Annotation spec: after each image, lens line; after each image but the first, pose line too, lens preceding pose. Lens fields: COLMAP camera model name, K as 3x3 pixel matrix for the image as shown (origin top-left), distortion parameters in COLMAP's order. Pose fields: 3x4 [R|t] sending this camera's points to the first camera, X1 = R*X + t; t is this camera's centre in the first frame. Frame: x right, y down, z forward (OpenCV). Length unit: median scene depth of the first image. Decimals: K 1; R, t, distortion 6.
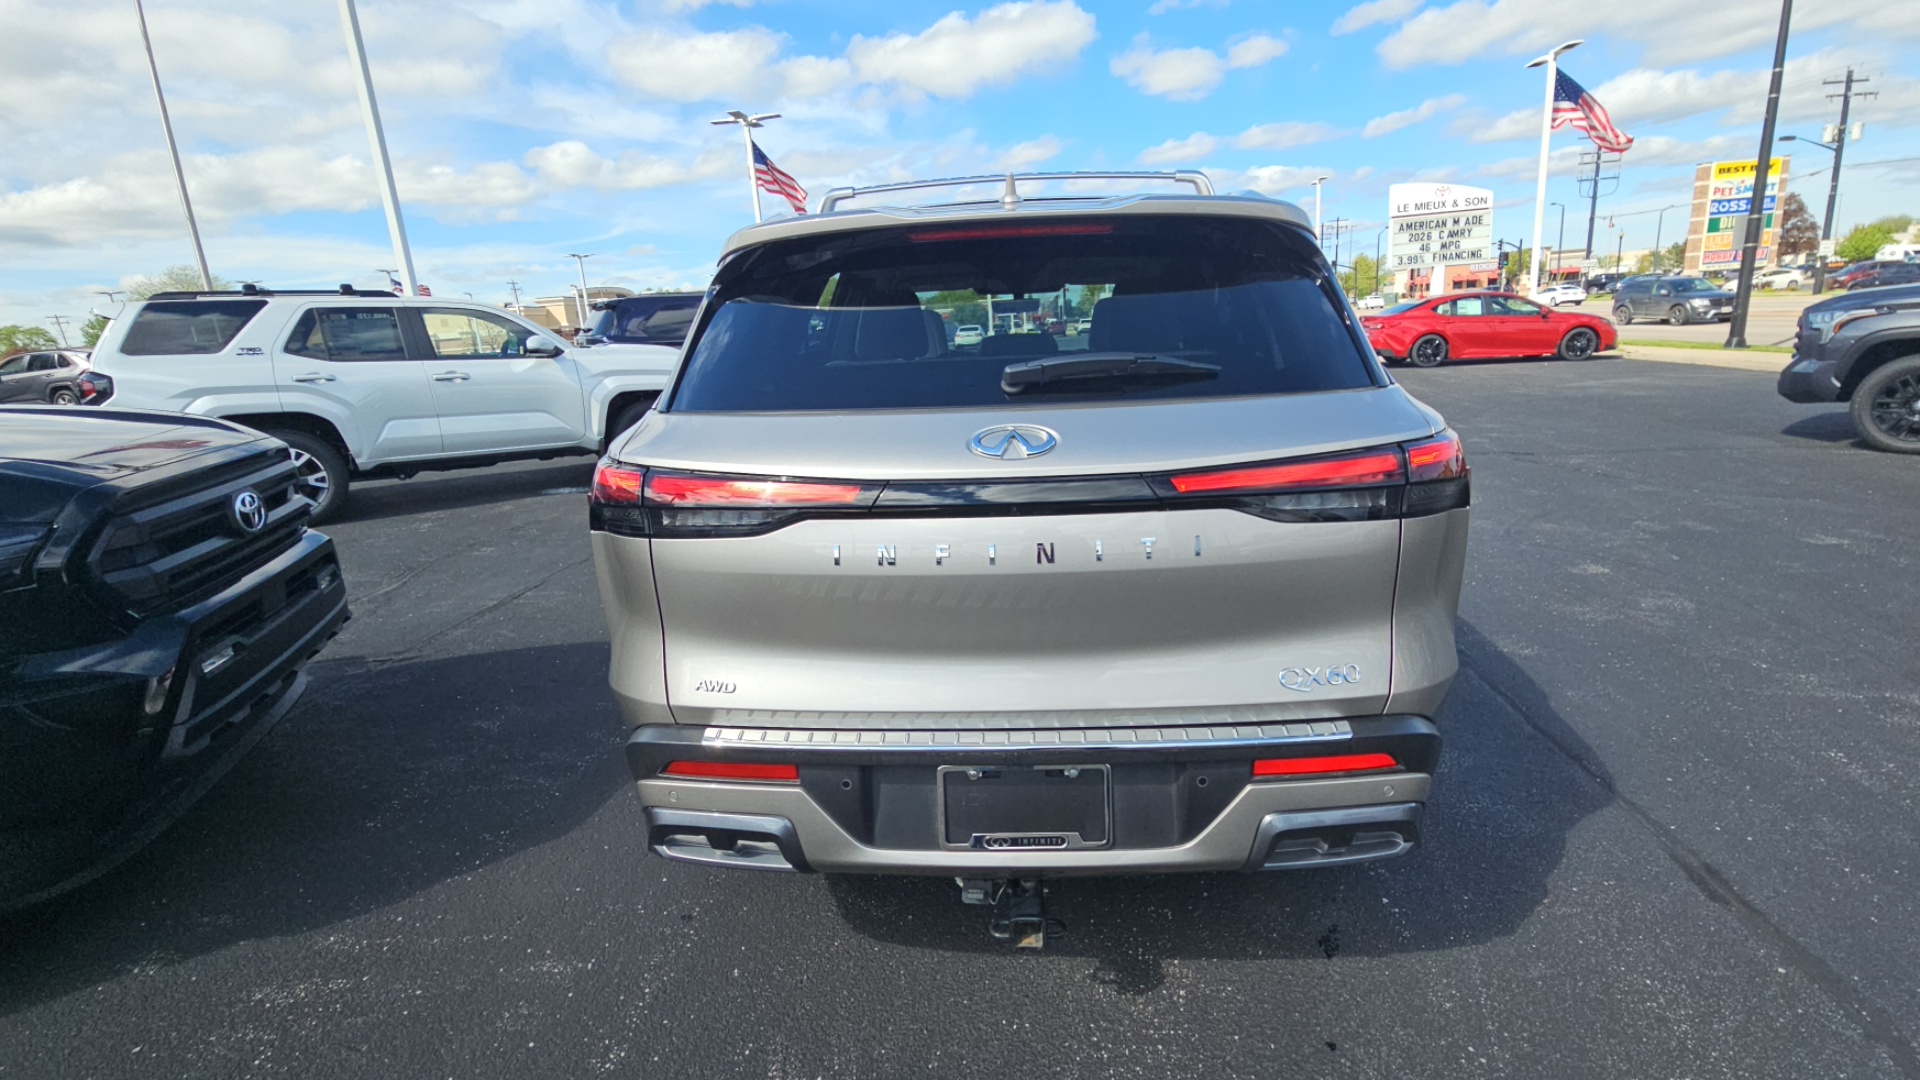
lens RADIAL K [[869.5, 0, 972.4], [0, 869.5, 540.8], [0, 0, 1]] dist [0.012436, -0.007890]
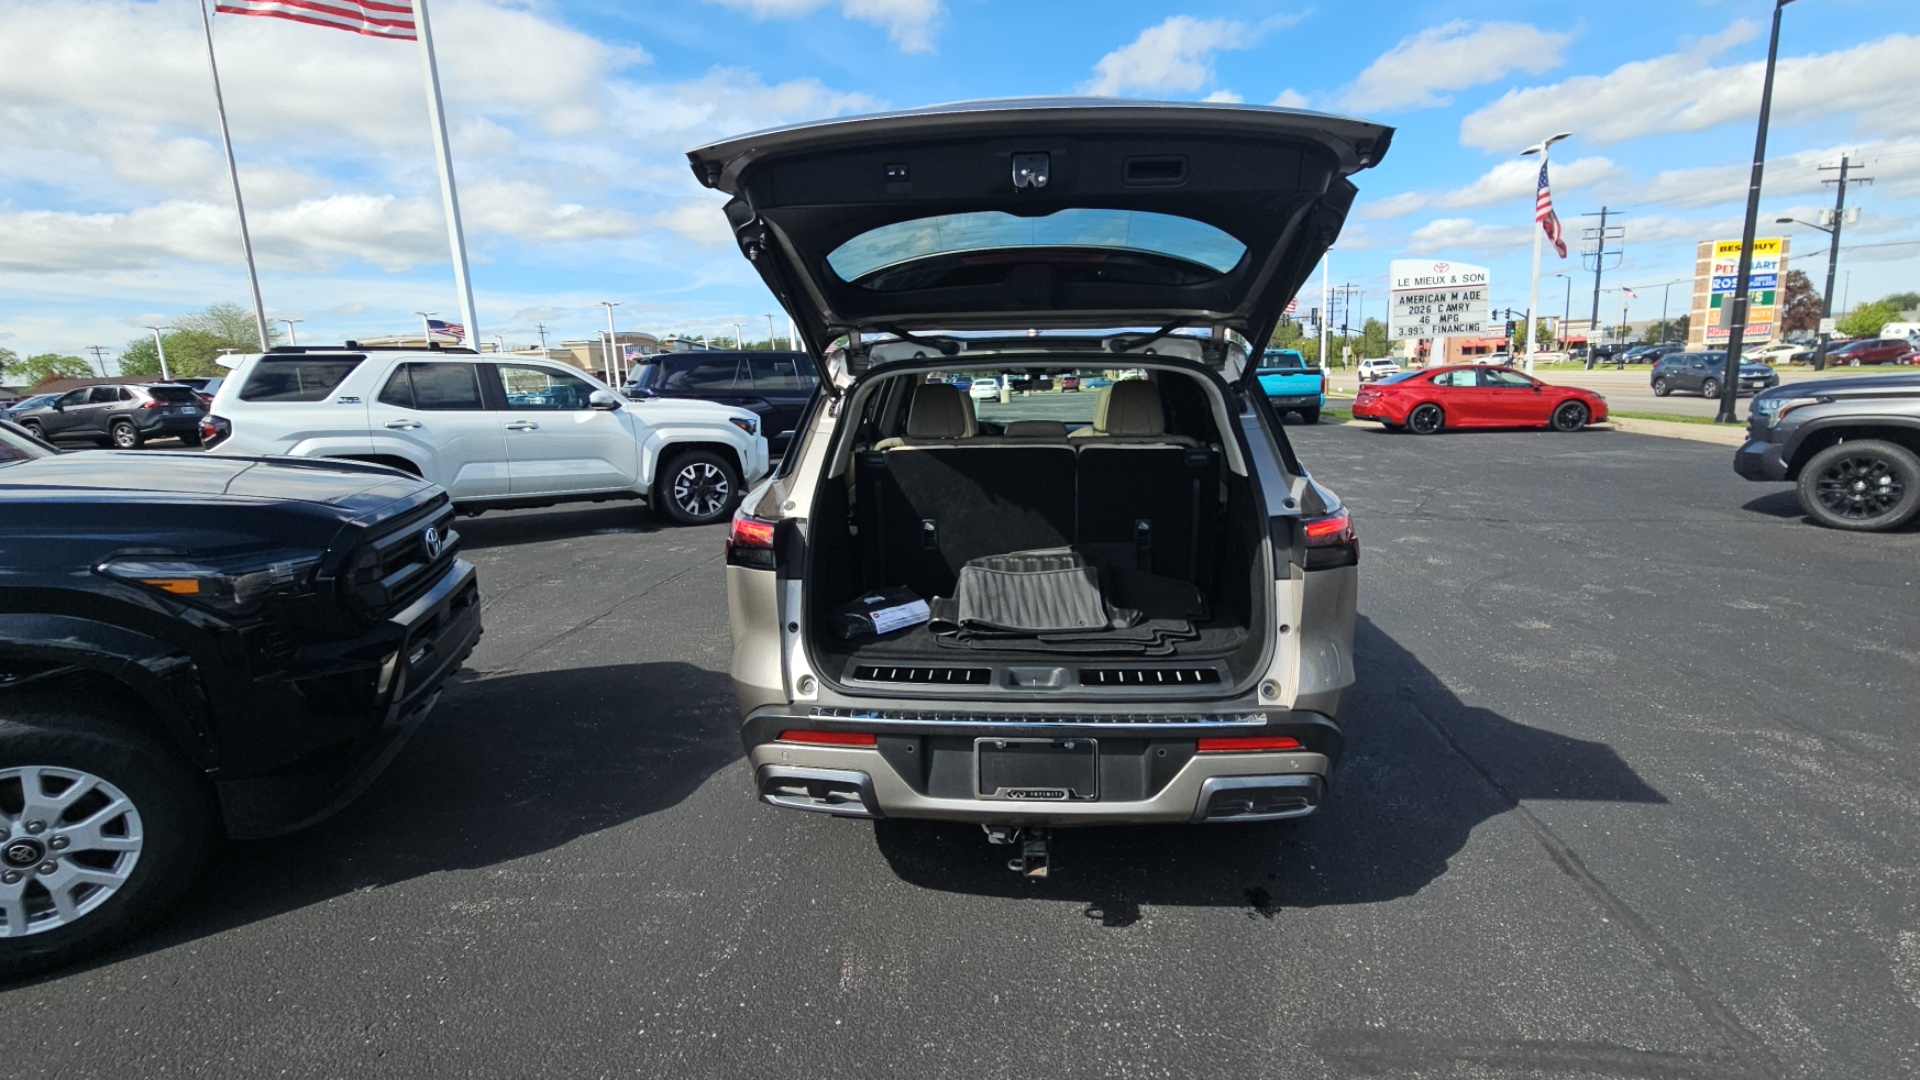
lens RADIAL K [[869.5, 0, 972.4], [0, 869.5, 540.8], [0, 0, 1]] dist [0.012436, -0.007890]
pose [[0.999567, 0.026955, -0.011769, -0.009103], [-0.027580, 0.998015, -0.056618, 0.005486], [0.010220, 0.056918, 0.998327, -0.105818]]
